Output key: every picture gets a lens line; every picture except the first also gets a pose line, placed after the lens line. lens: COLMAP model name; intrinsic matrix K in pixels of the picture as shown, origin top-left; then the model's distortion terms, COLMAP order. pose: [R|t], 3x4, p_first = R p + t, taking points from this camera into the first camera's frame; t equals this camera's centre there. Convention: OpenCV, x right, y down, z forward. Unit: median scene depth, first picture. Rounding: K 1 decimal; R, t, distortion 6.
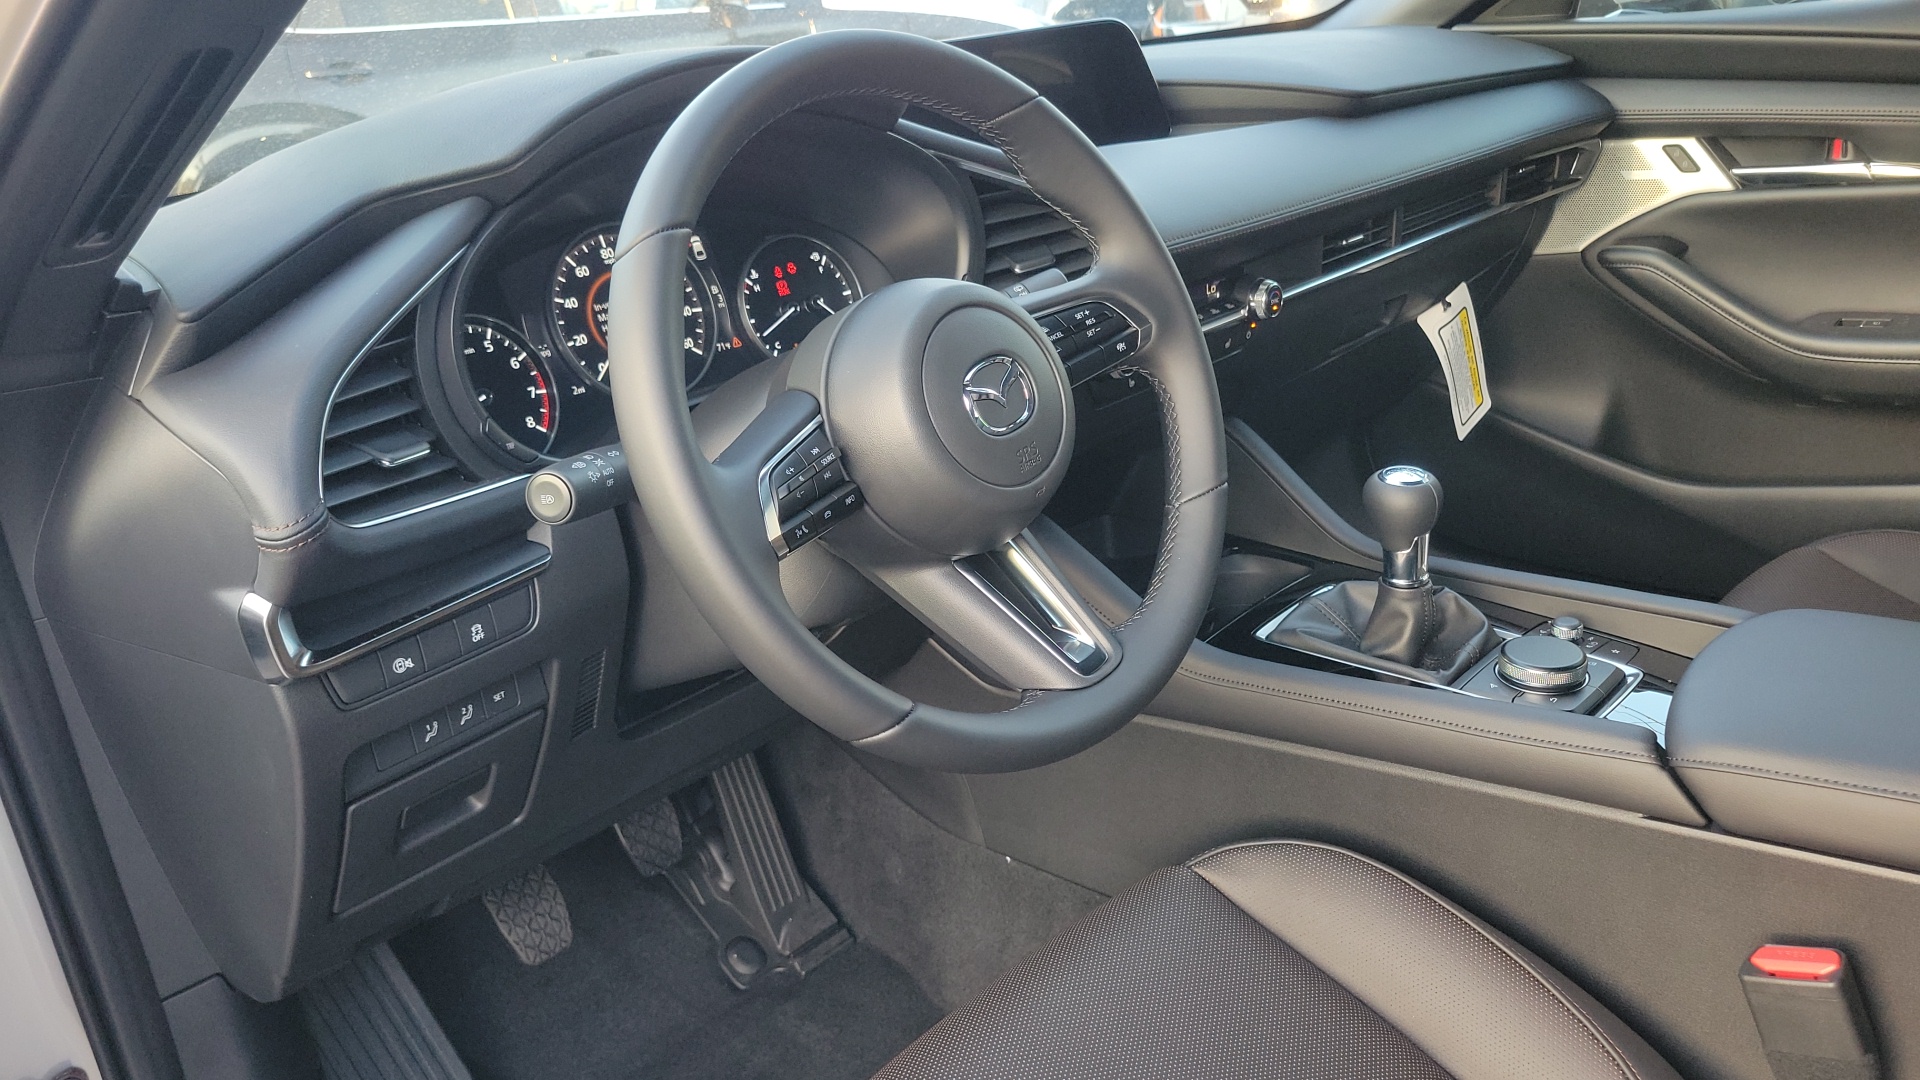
lens RADIAL K [[1438.4, 0, 960.0], [0, 1438.4, 540.0], [0, 0, 1]] dist [0.004485, 0.000322]
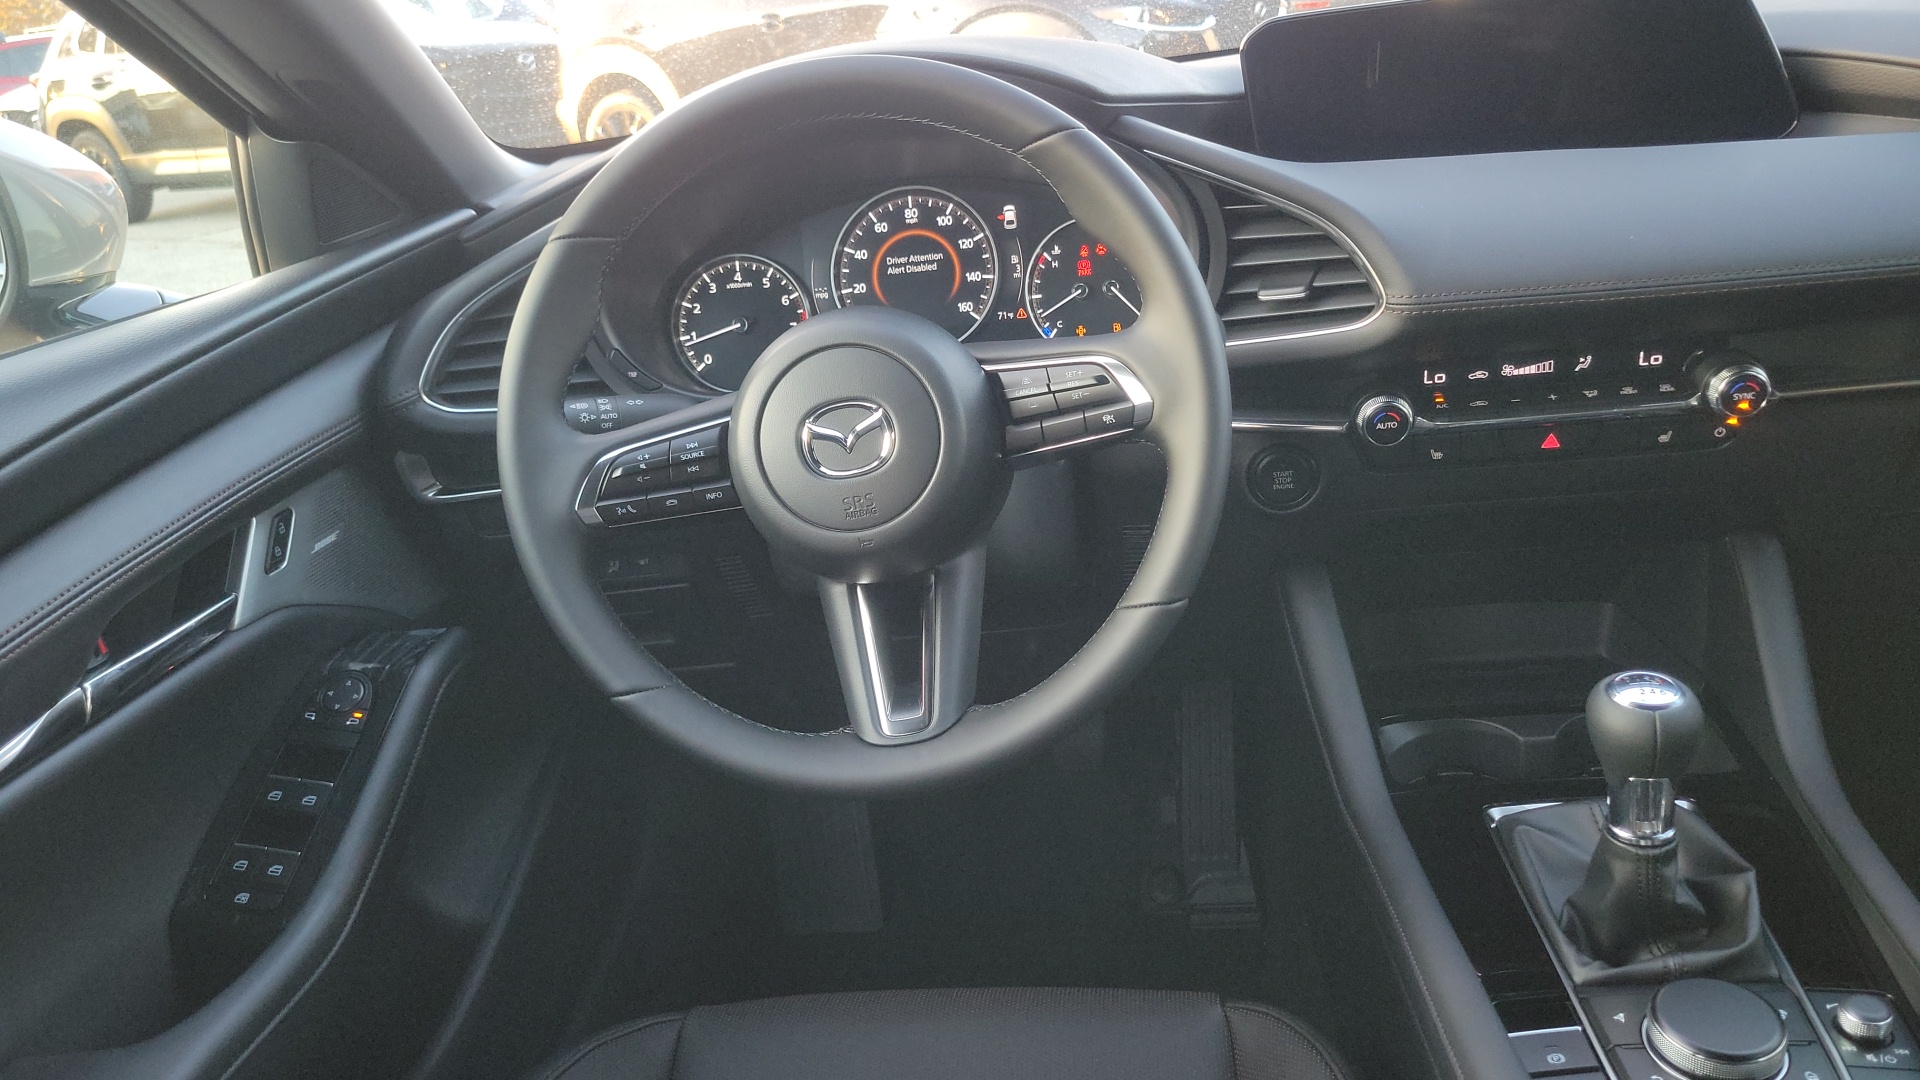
lens RADIAL K [[1414.2, 0, 960.0], [0, 1414.2, 540.0], [0, 0, 1]] dist [0.035276, -0.022640]
pose [[0.615524, 0.317578, -0.721301, 0.601830], [-0.222174, 0.948021, 0.227806, -0.205843], [0.756154, 0.020035, 0.654087, 0.309500]]
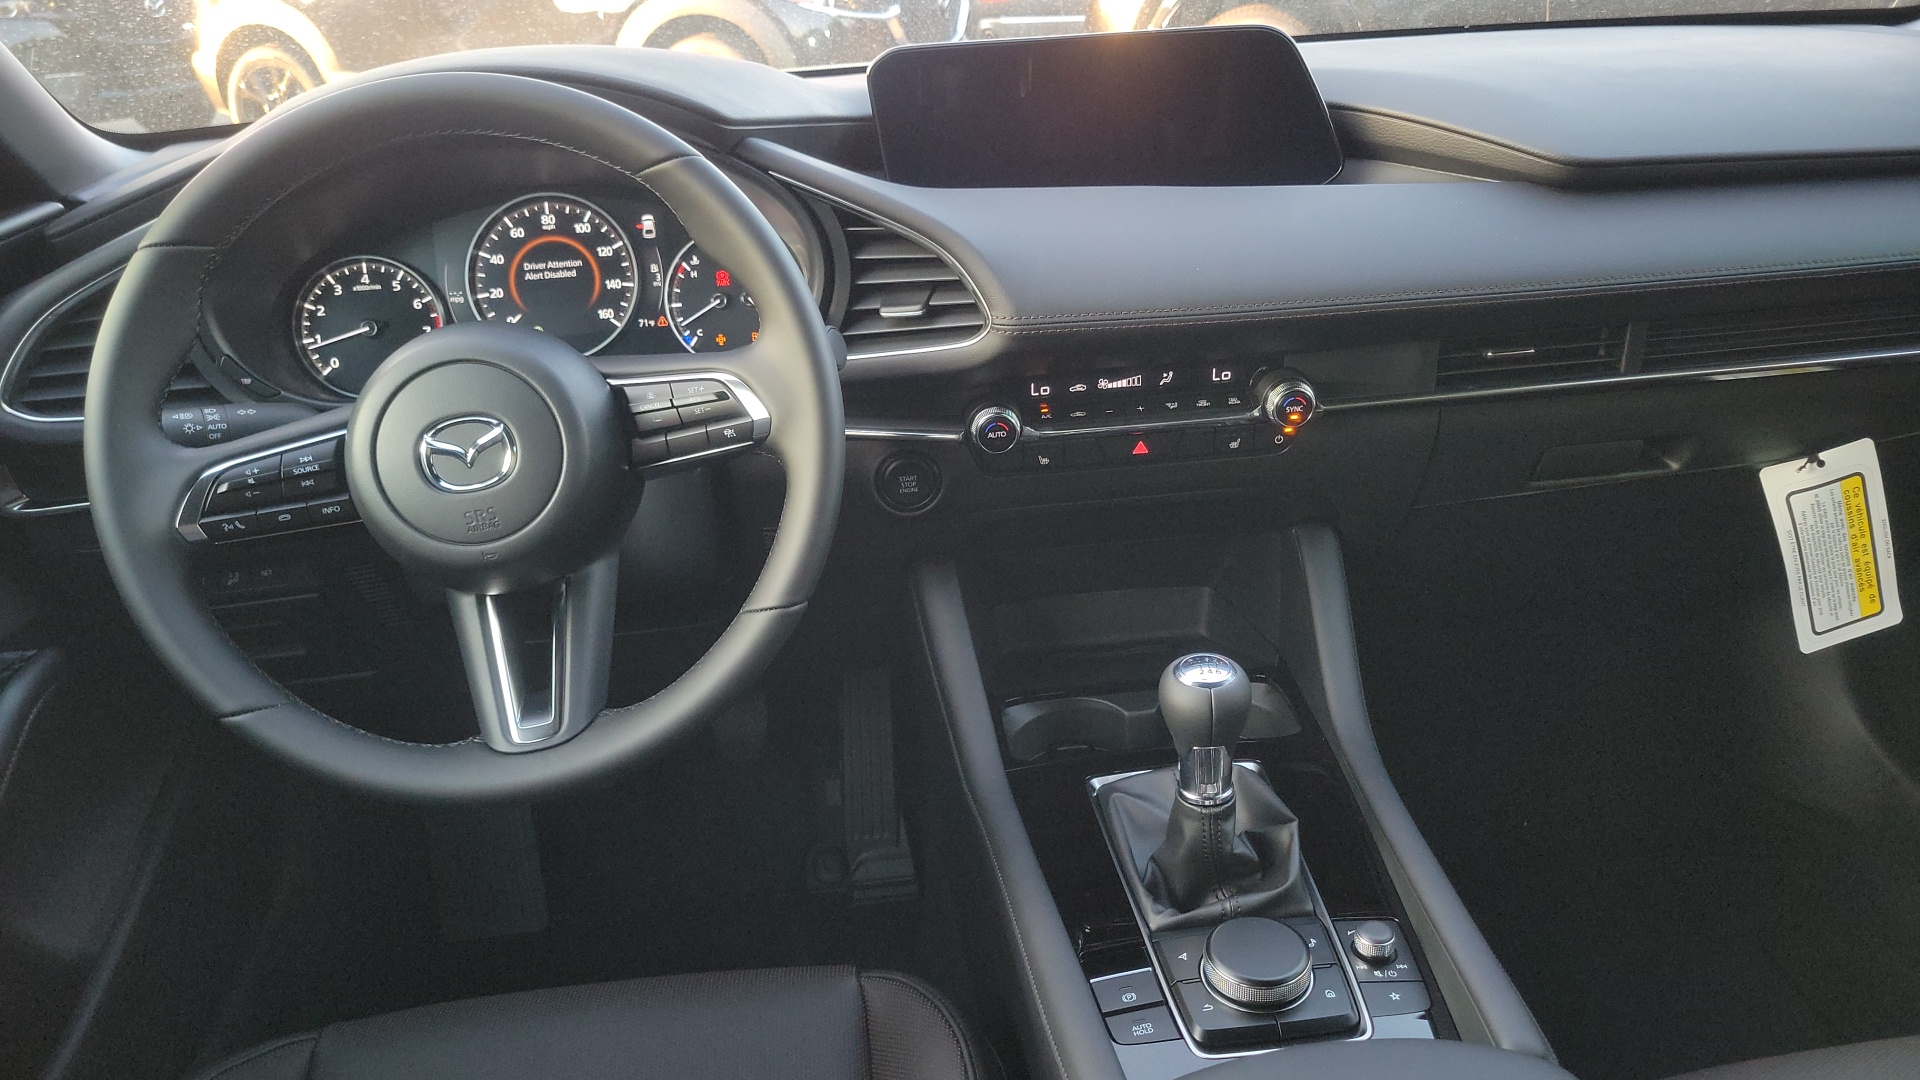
lens RADIAL K [[1414.2, 0, 960.0], [0, 1414.2, 540.0], [0, 0, 1]] dist [0.035276, -0.022640]
pose [[0.757032, 0.313932, -0.573017, 0.657889], [-0.248938, 0.949443, 0.191279, -0.239451], [0.604096, -0.002158, 0.796909, 0.305464]]
